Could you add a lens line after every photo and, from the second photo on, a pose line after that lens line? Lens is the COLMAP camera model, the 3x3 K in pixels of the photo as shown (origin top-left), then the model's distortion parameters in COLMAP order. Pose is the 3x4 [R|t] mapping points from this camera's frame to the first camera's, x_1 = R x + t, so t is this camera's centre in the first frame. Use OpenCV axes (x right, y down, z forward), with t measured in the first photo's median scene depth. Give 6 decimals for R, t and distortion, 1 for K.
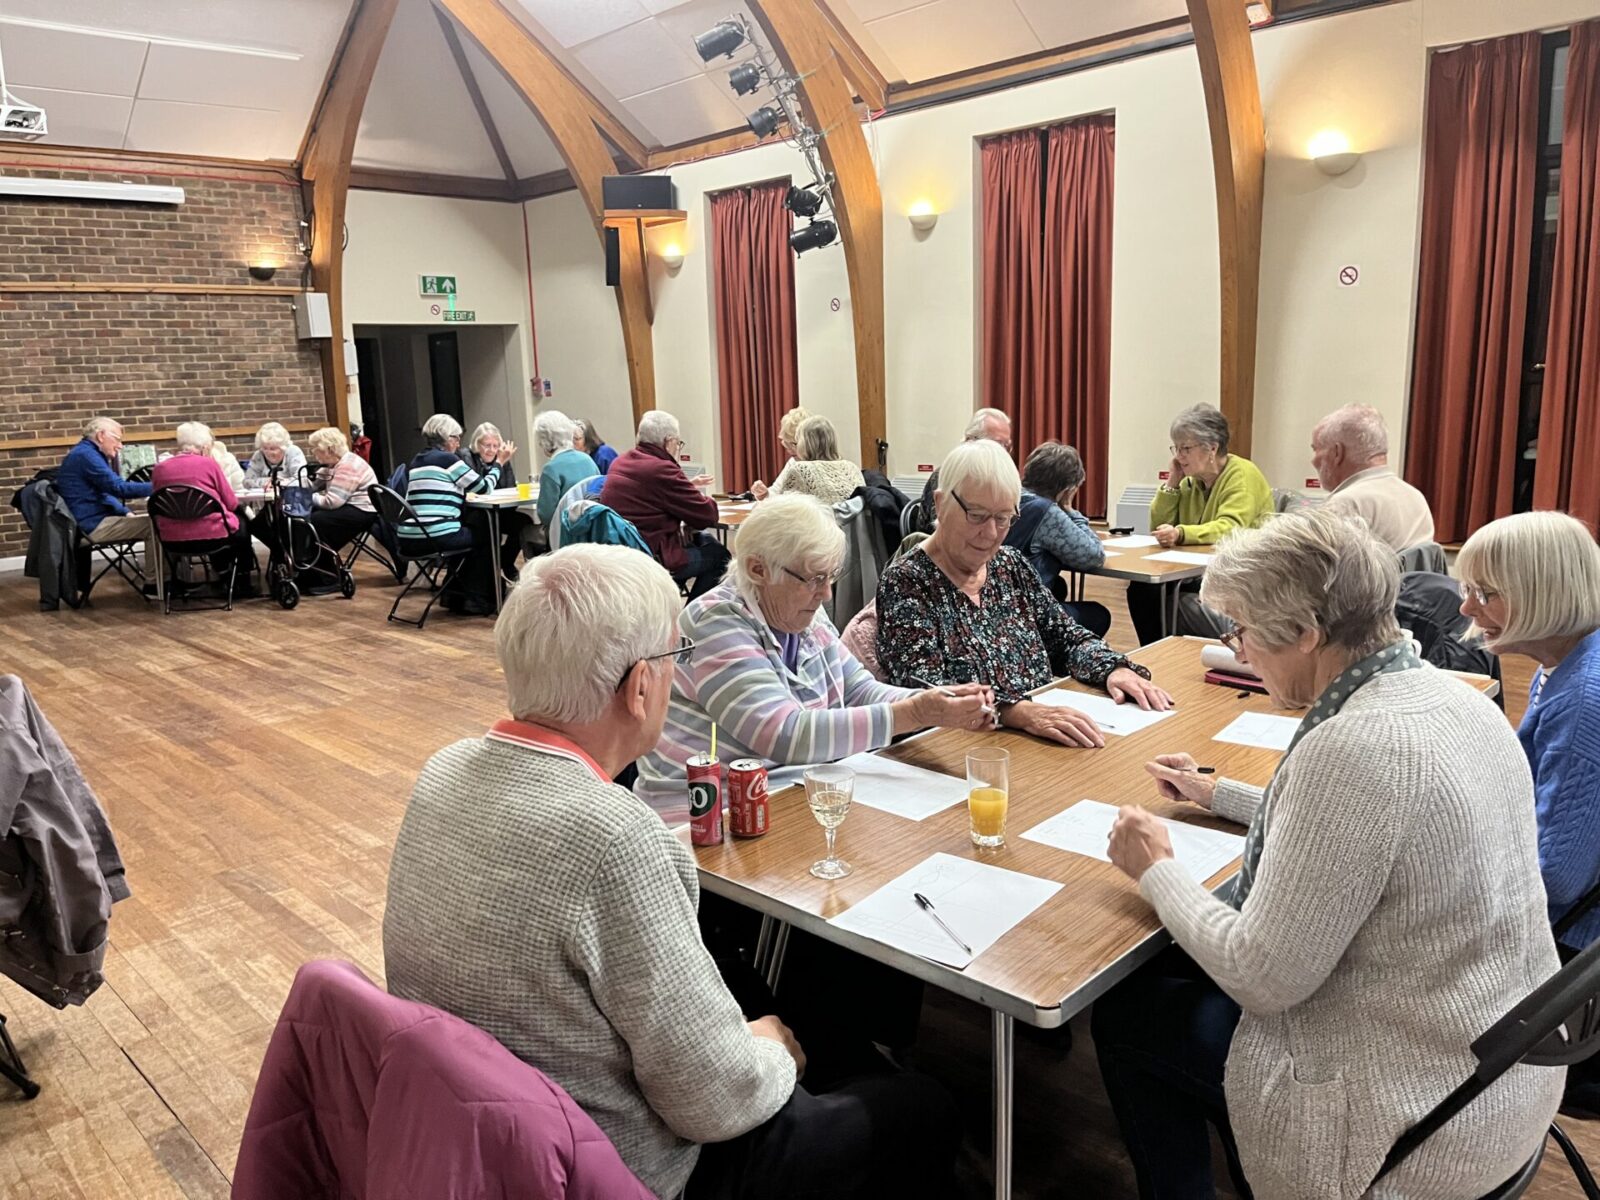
lens RADIAL K [[1202.3, 0, 794.9], [0, 1202.3, 611.8], [0, 0, 1]] dist [0.052986, -0.085215]
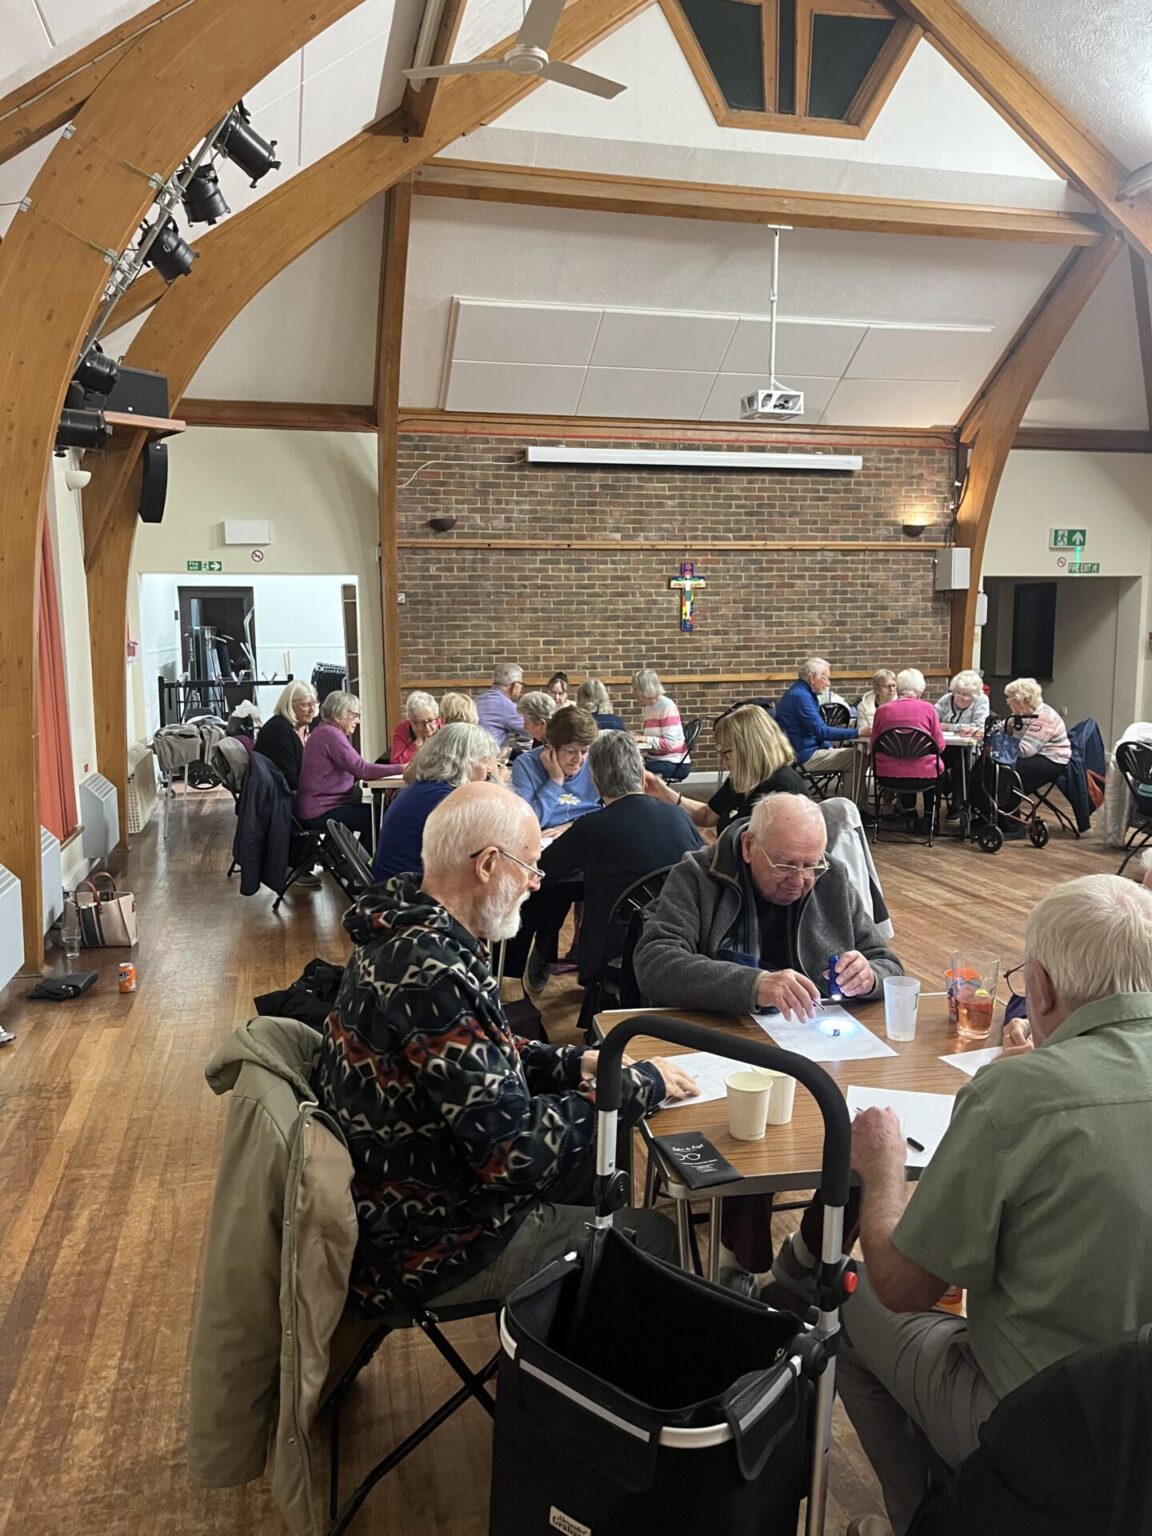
lens RADIAL K [[1154.2, 0, 568.2], [0, 1154.2, 776.7], [0, 0, 1]] dist [0.052986, -0.085215]
pose [[0.860710, 0.091995, -0.500714, -0.174333], [-0.120368, 0.992425, -0.024572, 0.000915], [0.494661, 0.081420, 0.865264, -0.030849]]
